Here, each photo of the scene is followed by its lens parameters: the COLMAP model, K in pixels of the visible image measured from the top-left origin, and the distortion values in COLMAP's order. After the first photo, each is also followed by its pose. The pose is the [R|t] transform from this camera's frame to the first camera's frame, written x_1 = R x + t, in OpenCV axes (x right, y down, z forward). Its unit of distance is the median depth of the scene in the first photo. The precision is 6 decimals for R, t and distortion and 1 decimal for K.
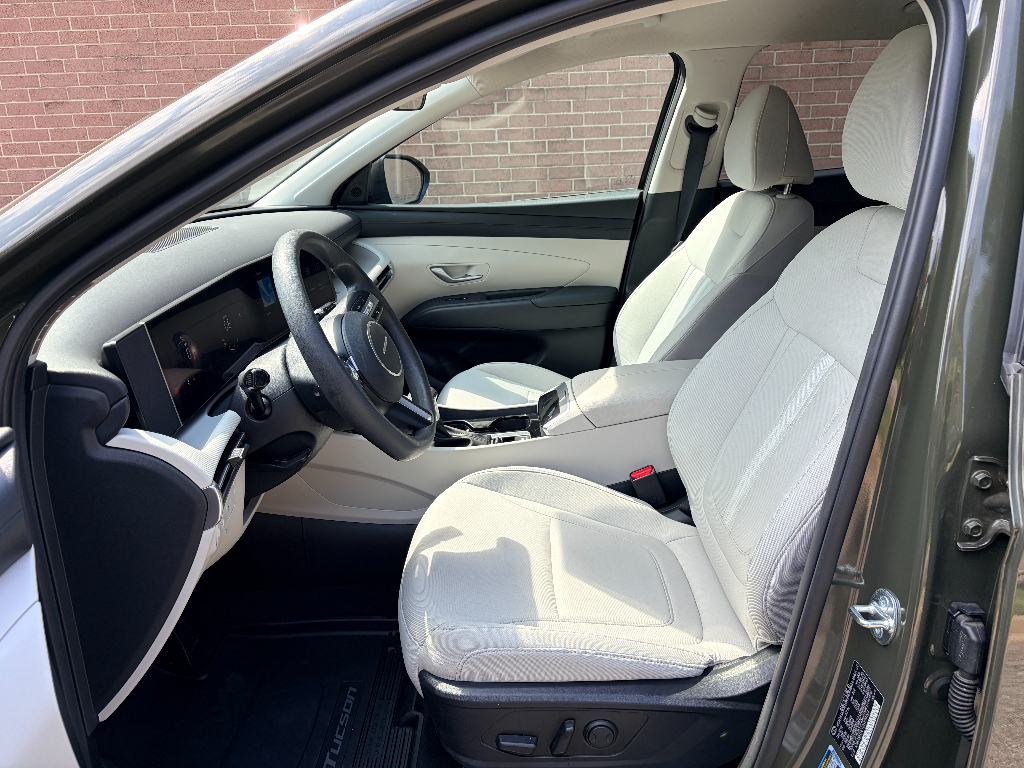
lens RADIAL K [[782.1, 0, 506.9], [0, 782.1, 386.6], [0, 0, 1]] dist [0.038156, -0.041495]
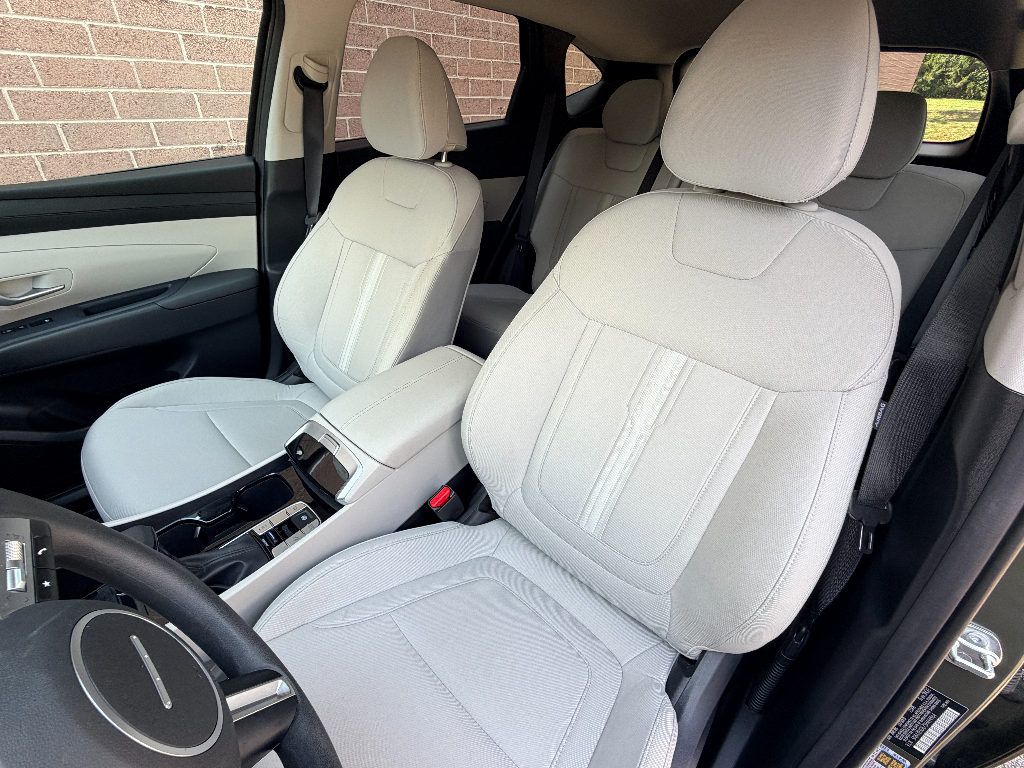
lens RADIAL K [[480.4, 0, 503.4], [0, 480.4, 392.5], [0, 0, 1]] dist [-0.021796, 0.000282]
pose [[0.675213, -0.353993, 0.647129, -0.085277], [0.179195, 0.929757, 0.321624, -0.131663], [-0.715525, -0.101202, 0.691218, 0.422762]]
